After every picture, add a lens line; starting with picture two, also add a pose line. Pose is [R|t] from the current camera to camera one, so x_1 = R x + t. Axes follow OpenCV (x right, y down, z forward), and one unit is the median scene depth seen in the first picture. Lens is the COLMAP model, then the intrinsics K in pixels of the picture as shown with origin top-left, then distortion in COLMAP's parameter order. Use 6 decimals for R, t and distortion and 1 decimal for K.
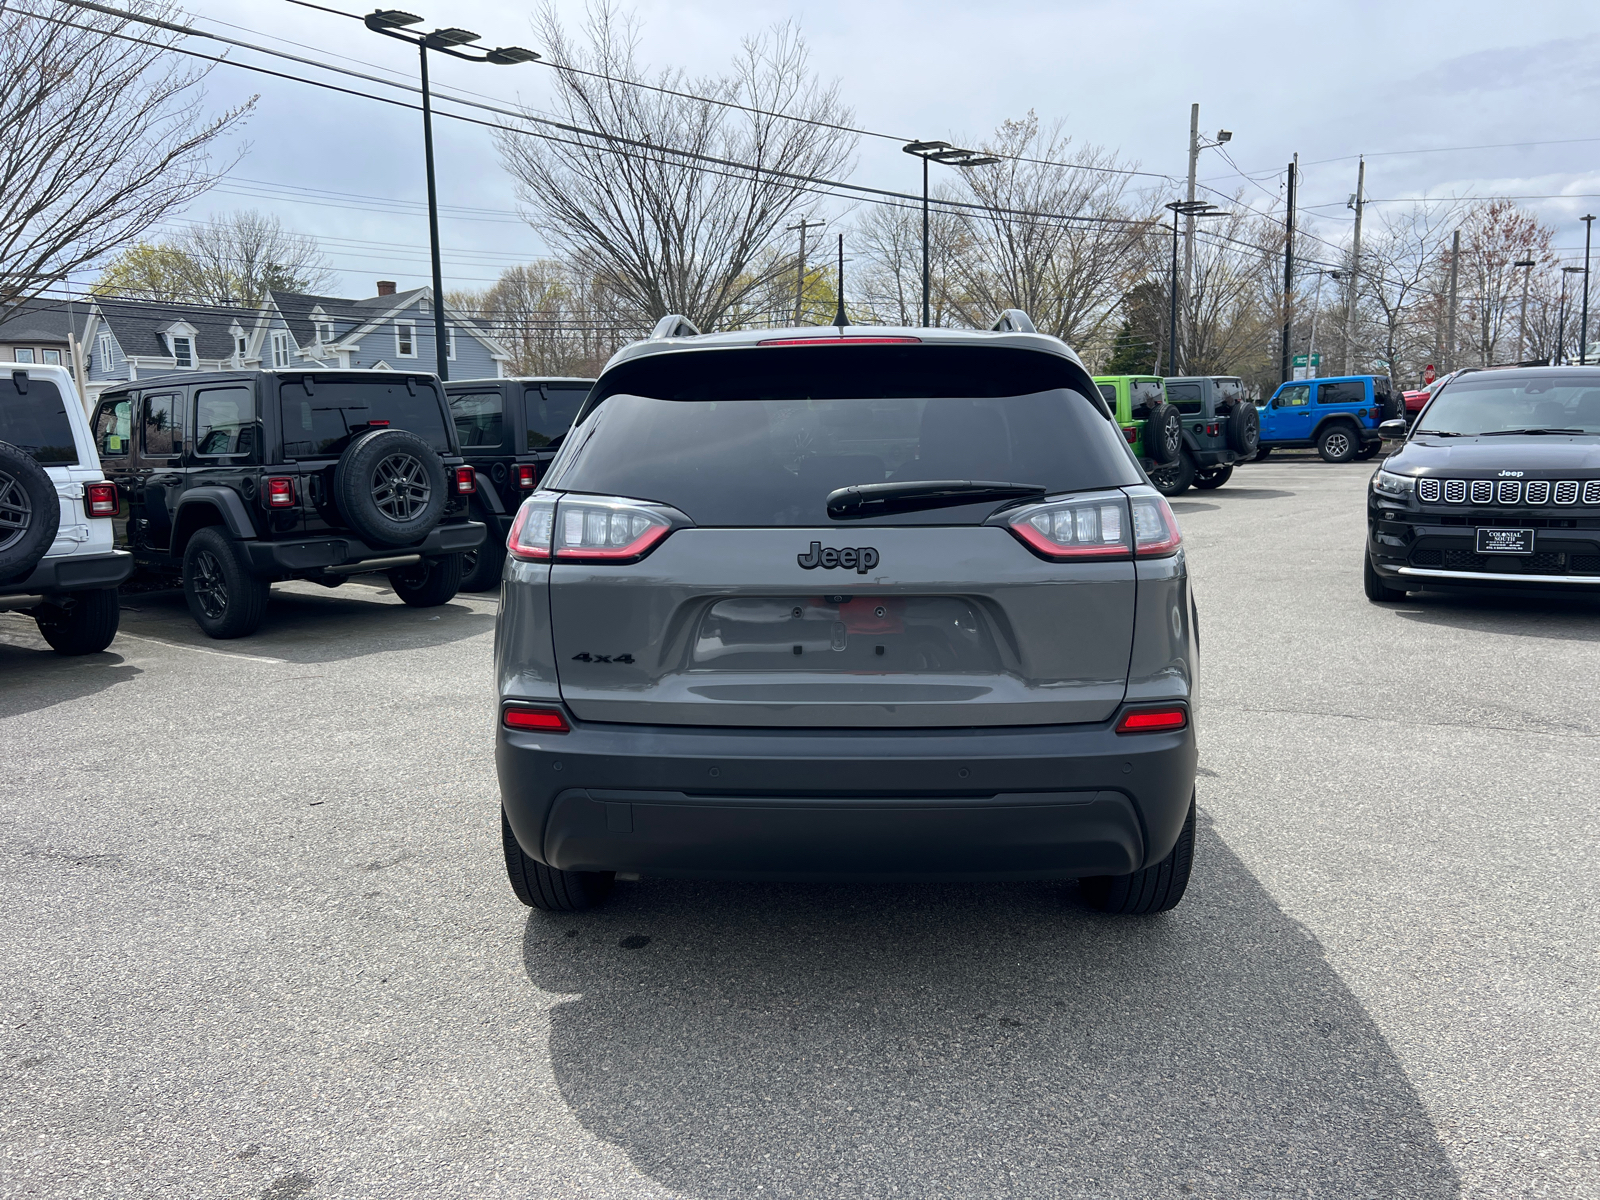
lens RADIAL K [[1212.3, 0, 799.0], [0, 1212.3, 618.3], [0, 0, 1]] dist [0.051705, -0.065249]
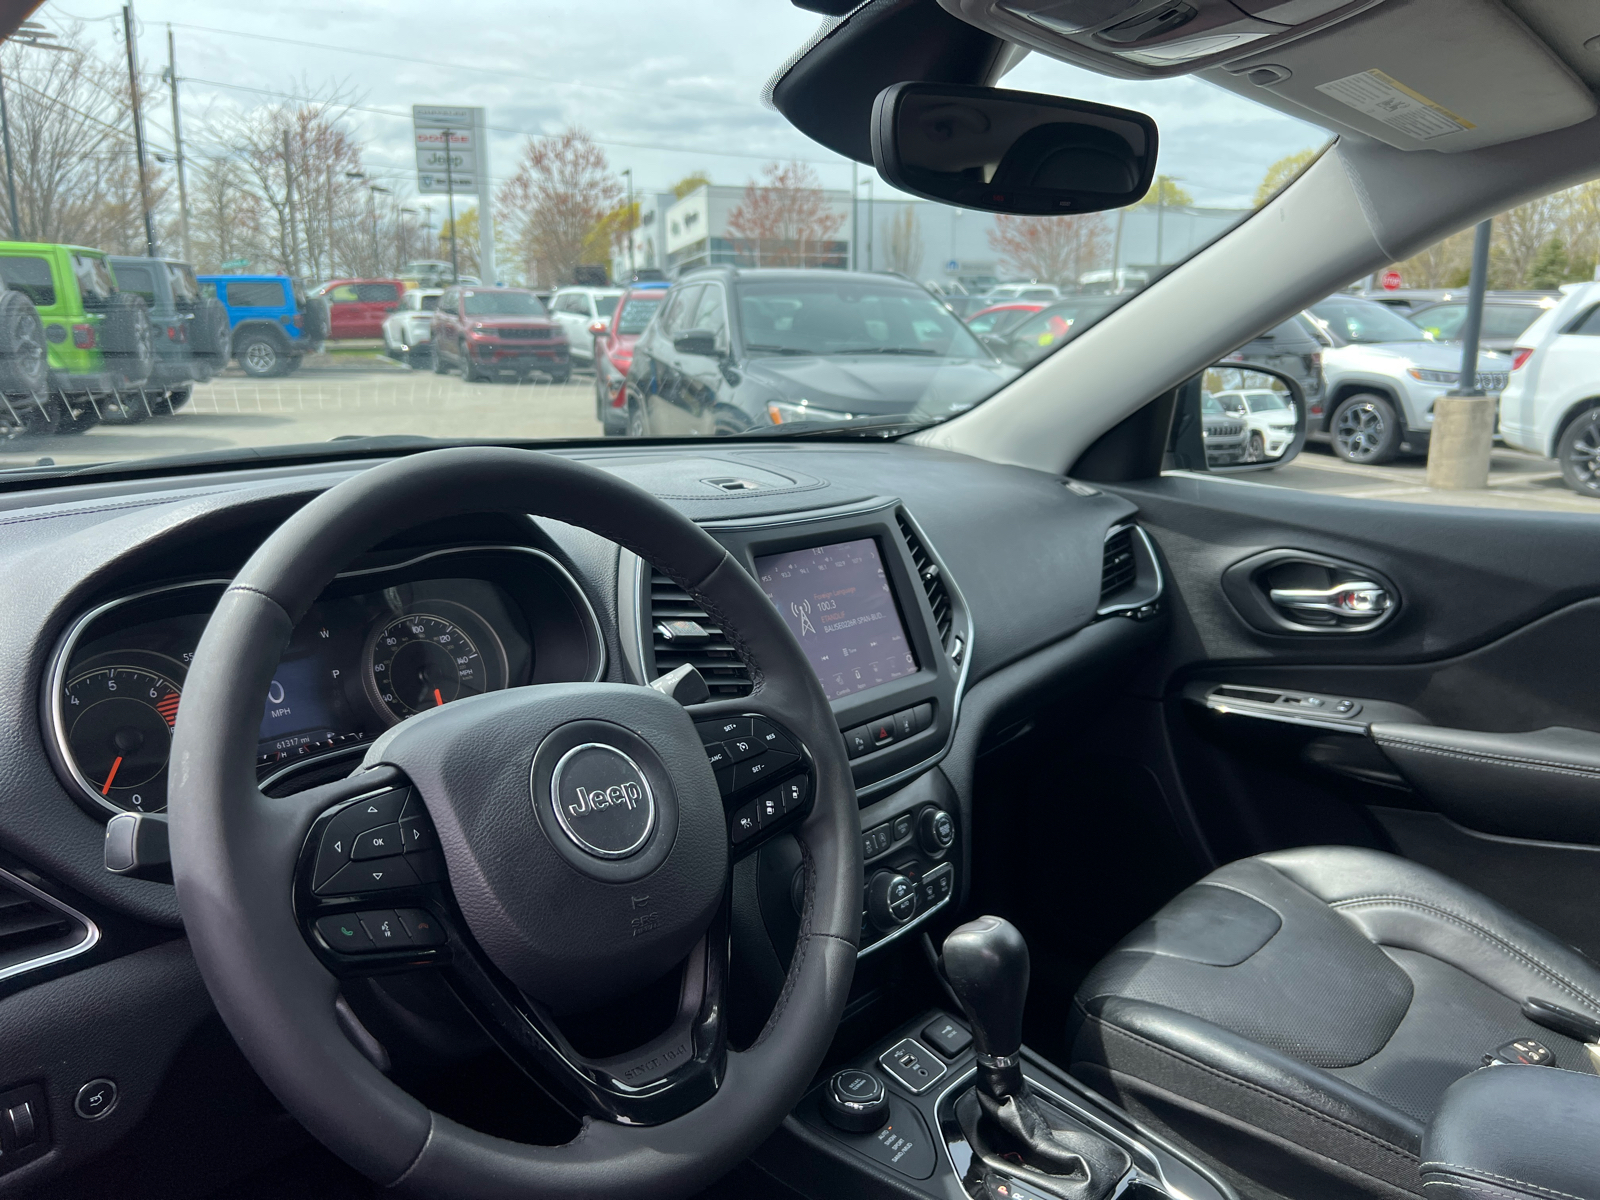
lens RADIAL K [[1212.3, 0, 814.4], [0, 1212.3, 591.0], [0, 0, 1]] dist [0.051705, -0.065249]
pose [[0.598001, -0.135028, 0.790040, -0.077938], [0.096280, 0.990671, 0.096442, -0.086196], [-0.795692, 0.018393, 0.605422, 0.620876]]
